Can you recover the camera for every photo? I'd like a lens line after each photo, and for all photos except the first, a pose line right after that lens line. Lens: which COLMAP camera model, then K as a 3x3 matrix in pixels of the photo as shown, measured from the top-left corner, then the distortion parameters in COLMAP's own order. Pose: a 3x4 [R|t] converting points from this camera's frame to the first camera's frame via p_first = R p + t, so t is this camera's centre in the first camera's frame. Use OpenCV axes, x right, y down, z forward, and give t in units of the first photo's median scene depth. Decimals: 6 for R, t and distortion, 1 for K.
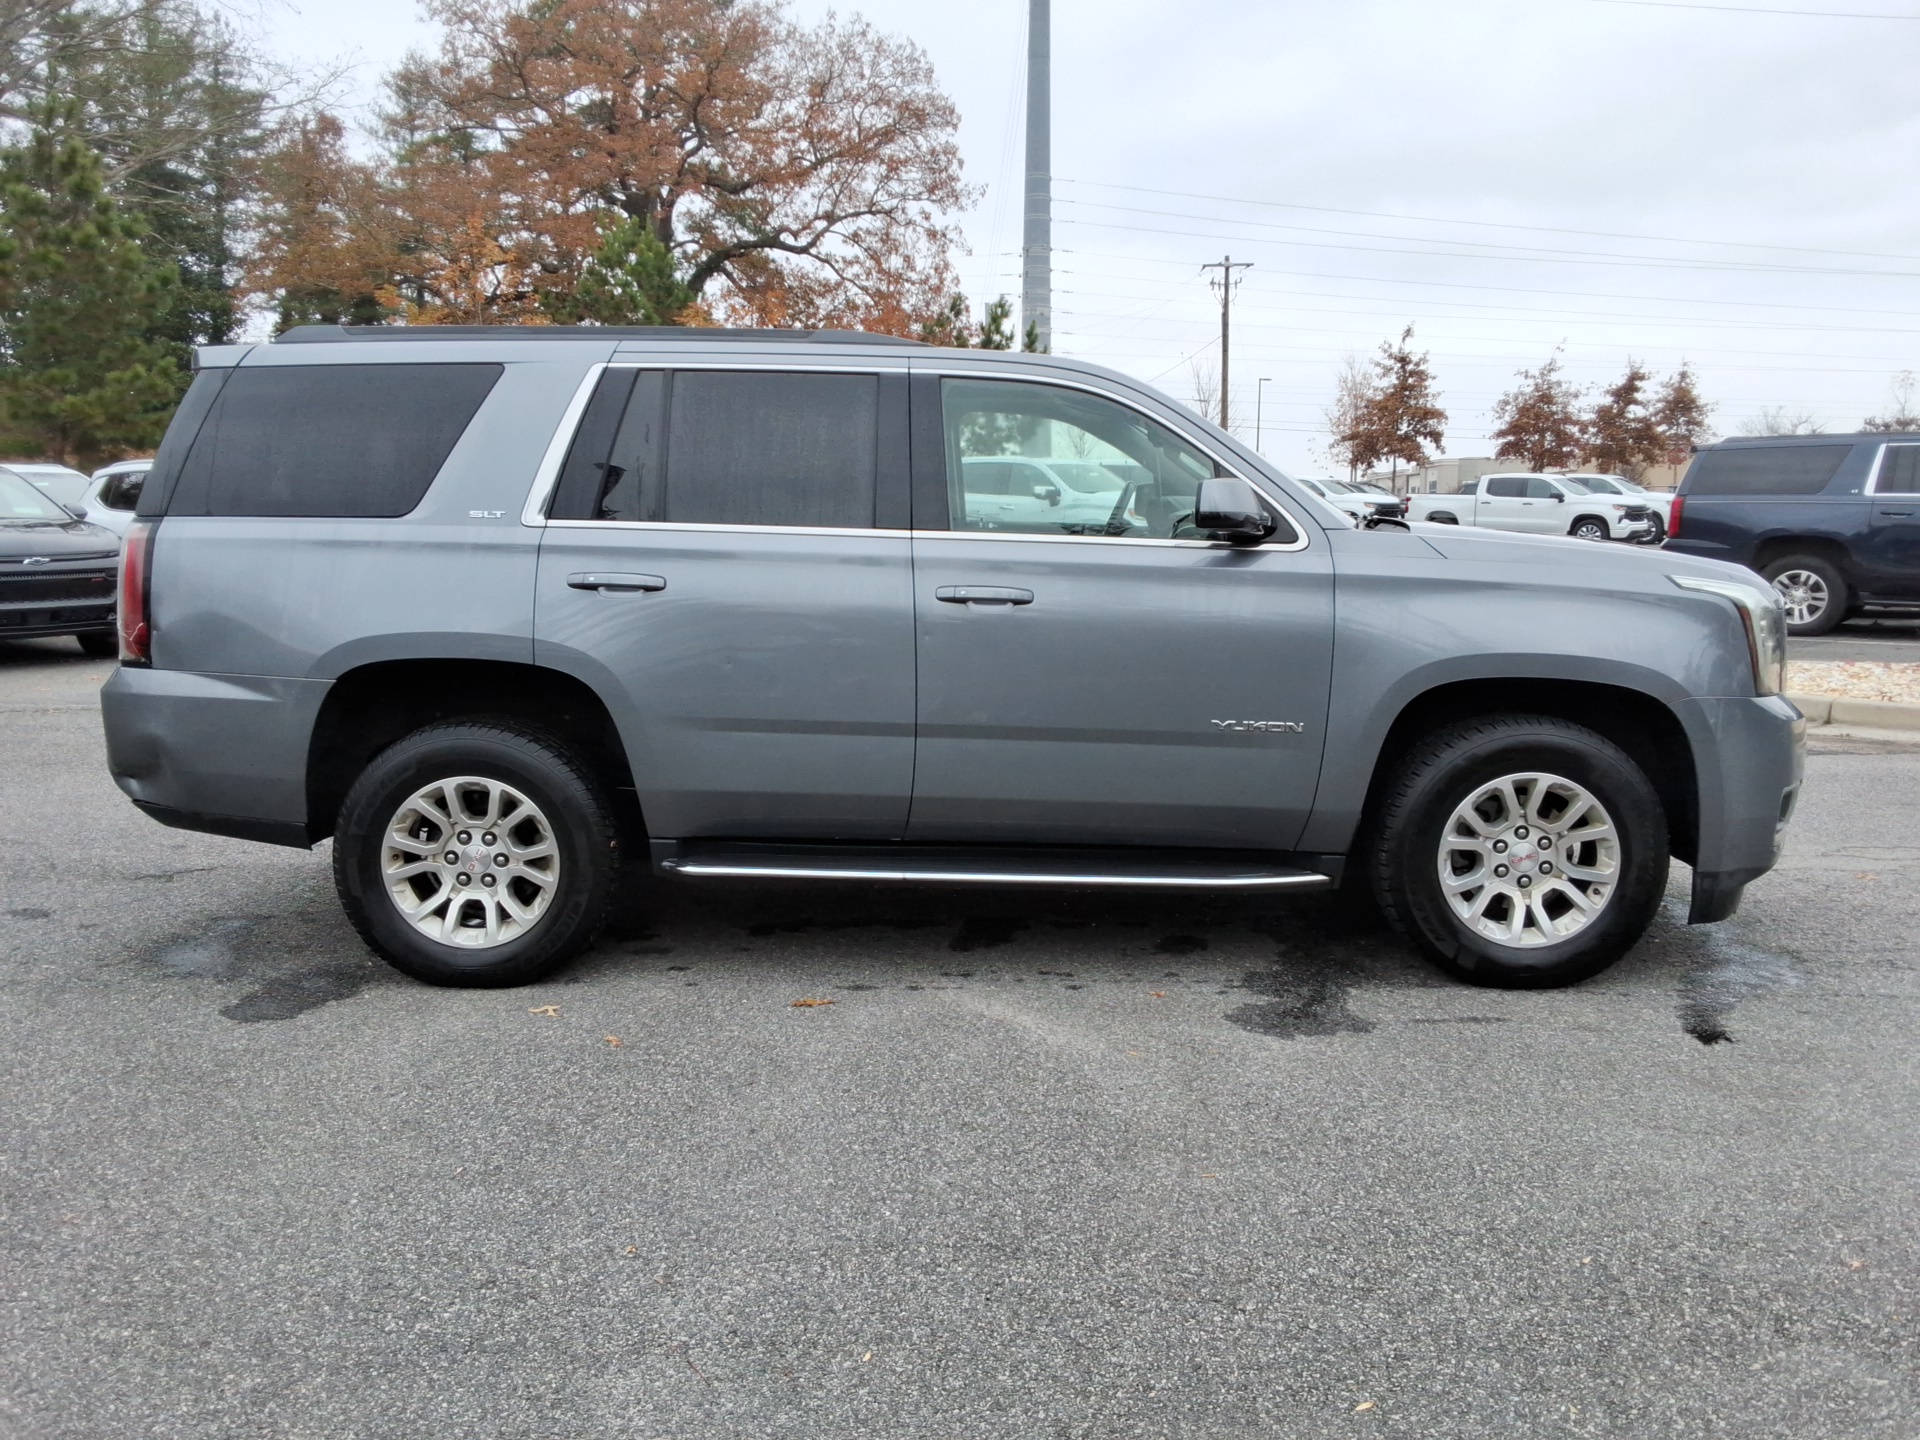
lens RADIAL K [[1593.6, 0, 958.8], [0, 1593.6, 729.0], [0, 0, 1]] dist [0.094312, -0.130441]
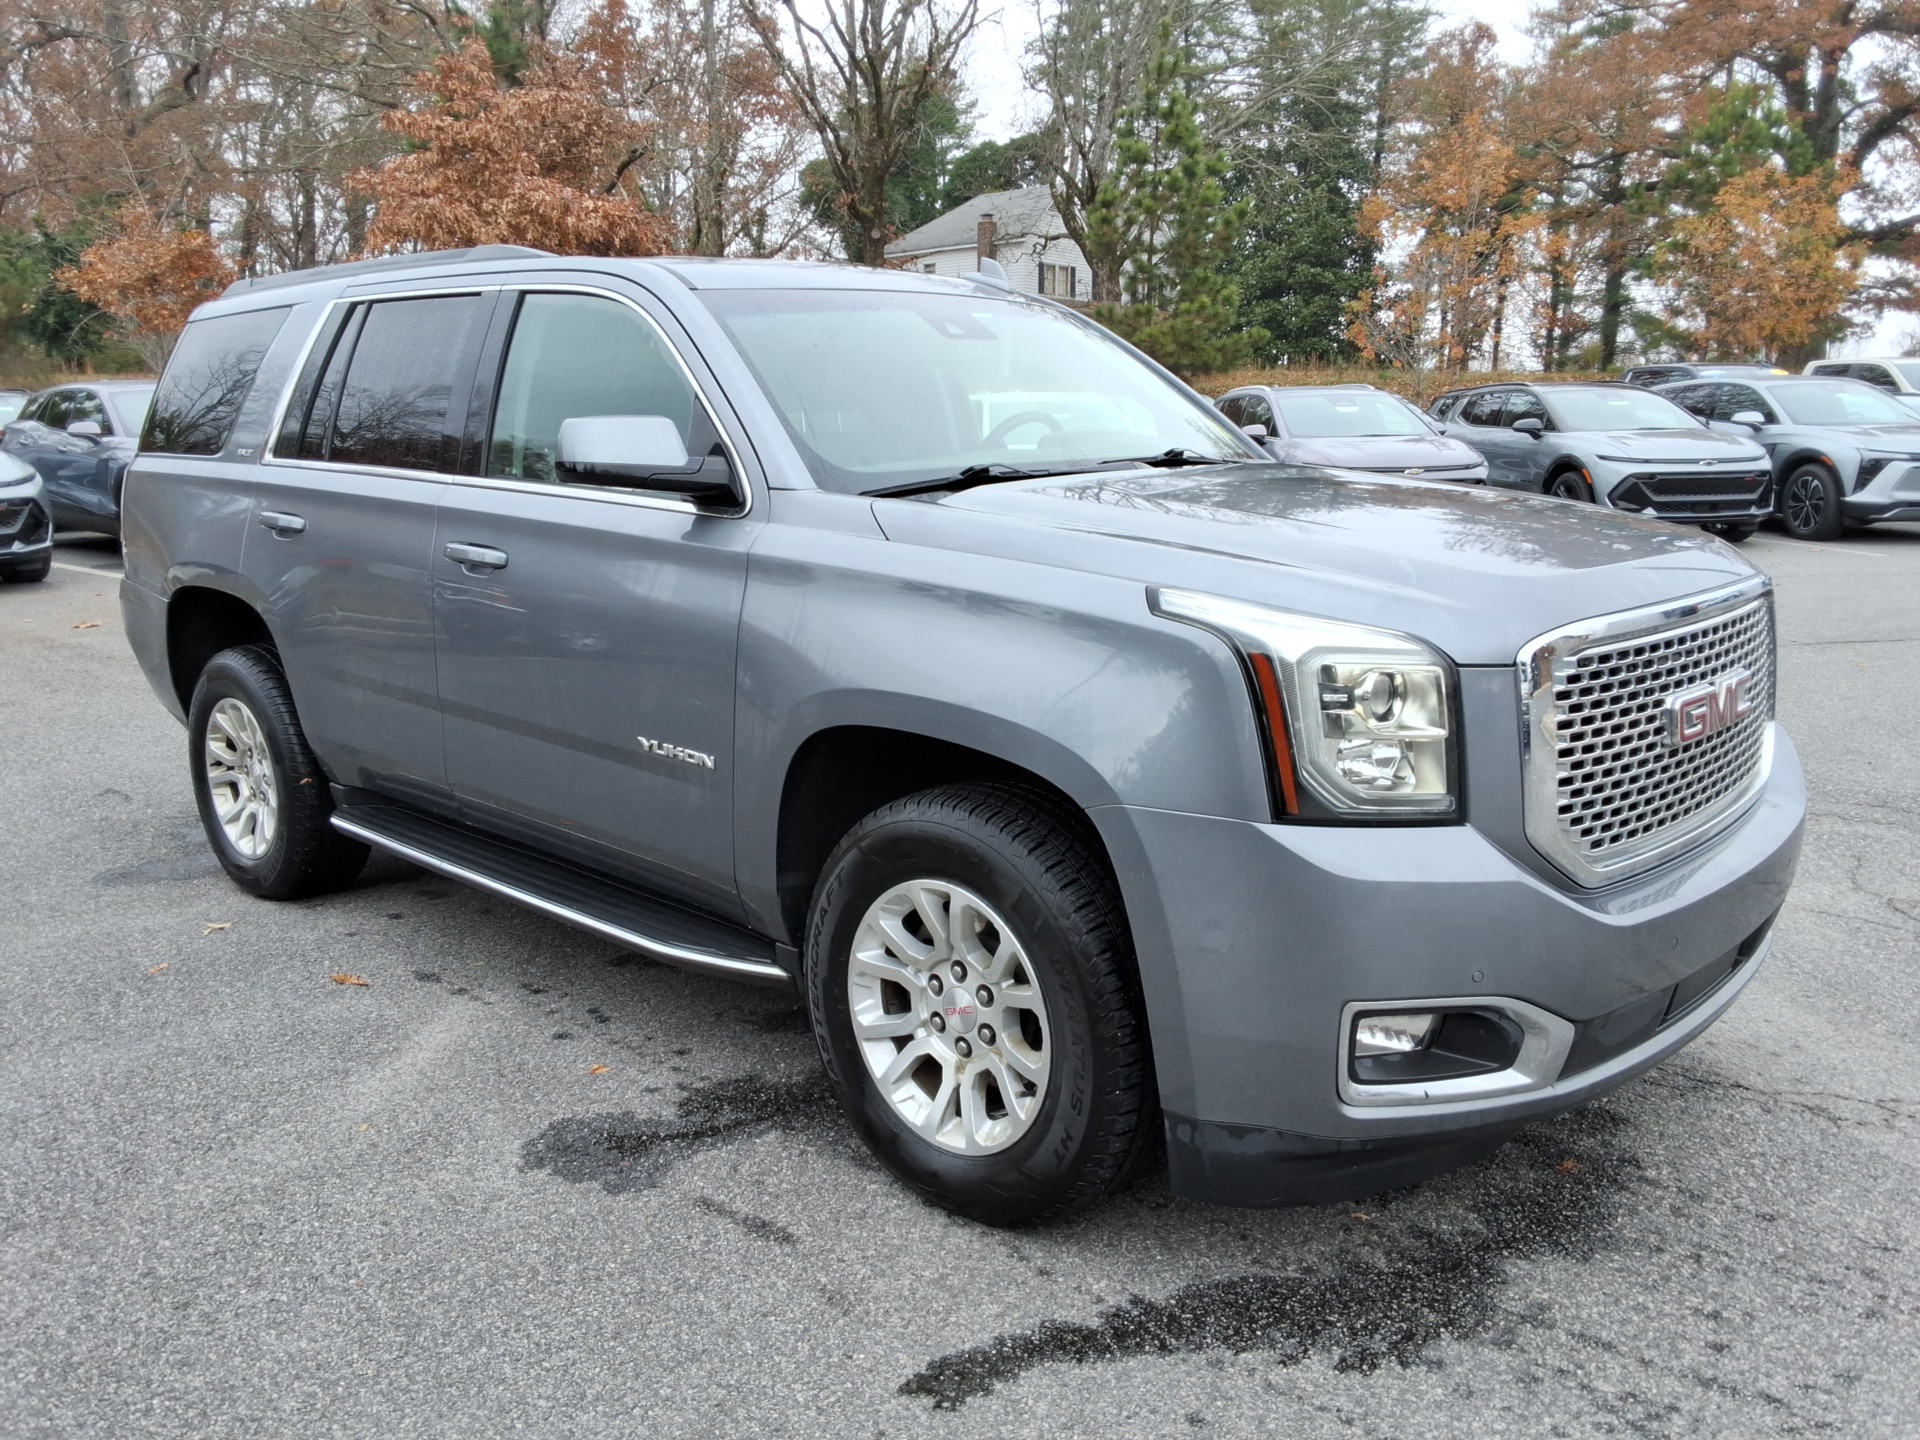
lens RADIAL K [[1593.6, 0, 968.4], [0, 1593.6, 717.5], [0, 0, 1]] dist [0.094312, -0.130441]
pose [[0.734150, 0.122386, -0.667866, 0.131791], [-0.091860, 0.992481, 0.080894, -0.015170], [0.672744, 0.001962, 0.739872, 0.091277]]
